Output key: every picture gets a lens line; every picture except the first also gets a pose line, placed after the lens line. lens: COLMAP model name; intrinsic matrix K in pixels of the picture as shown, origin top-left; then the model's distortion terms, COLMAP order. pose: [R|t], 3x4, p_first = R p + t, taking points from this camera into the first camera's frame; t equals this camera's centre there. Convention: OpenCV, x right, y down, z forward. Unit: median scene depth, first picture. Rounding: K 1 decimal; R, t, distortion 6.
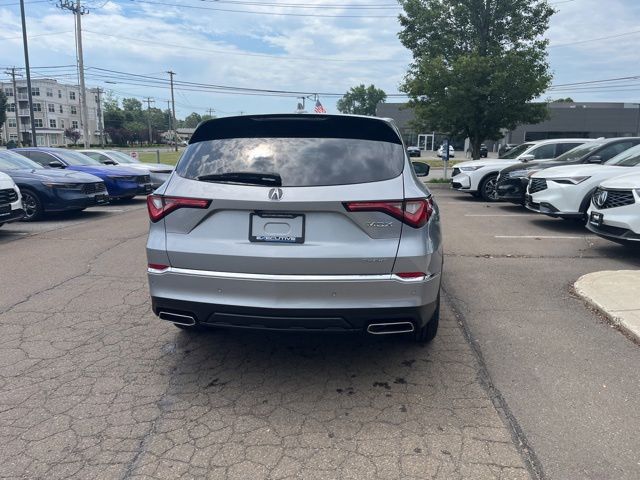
lens RADIAL K [[483.5, 0, 318.2], [0, 483.5, 243.3], [0, 0, 1]] dist [0.075322, -0.095484]
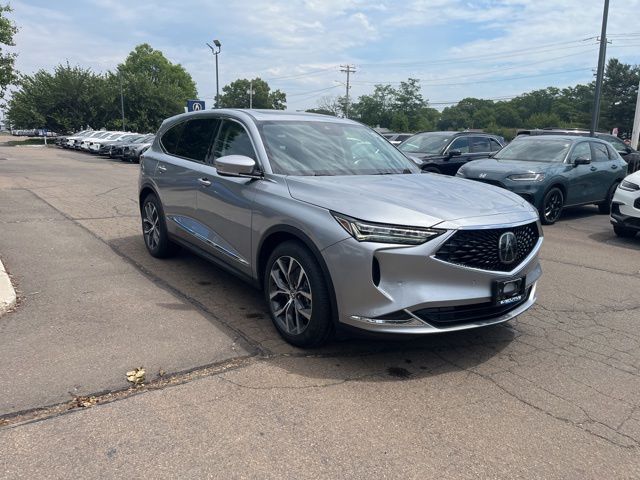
lens RADIAL K [[483.5, 0, 317.0], [0, 483.5, 238.5], [0, 0, 1]] dist [0.075322, -0.095484]
pose [[-0.724356, 0.114211, -0.679900, 0.929414], [-0.166068, 0.928240, 0.332855, -0.474951], [0.669126, 0.354015, -0.653410, 2.424649]]
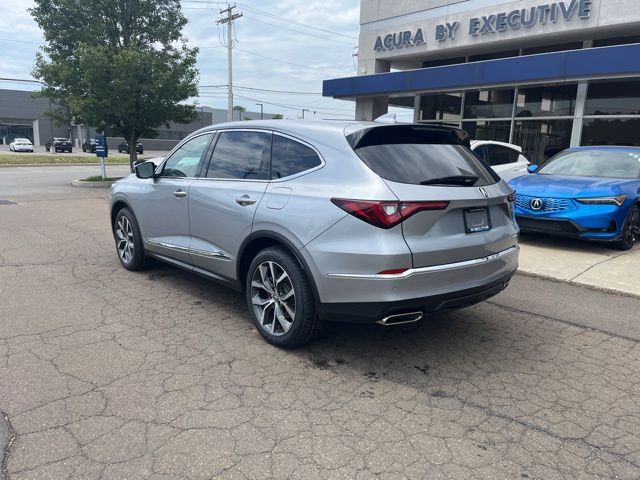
lens RADIAL K [[483.5, 0, 318.1], [0, 483.5, 243.7], [0, 0, 1]] dist [0.075322, -0.095484]
pose [[0.664989, -0.132884, 0.734936, -0.952863], [0.125374, 0.989942, 0.065550, -0.078041], [-0.736254, 0.048551, 0.674961, 0.349990]]
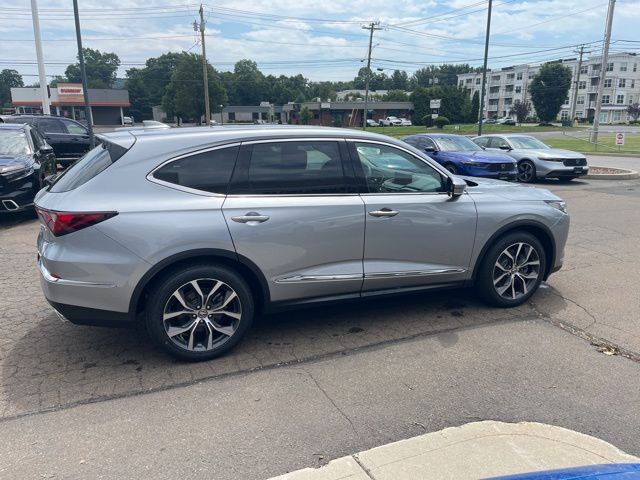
lens RADIAL K [[483.5, 0, 320.6], [0, 483.5, 241.7], [0, 0, 1]] dist [0.075322, -0.095484]
pose [[0.491662, 0.203624, -0.846644, 1.155406], [-0.165821, 0.976377, 0.138530, -0.219095], [0.854852, 0.072282, 0.513813, 0.715288]]
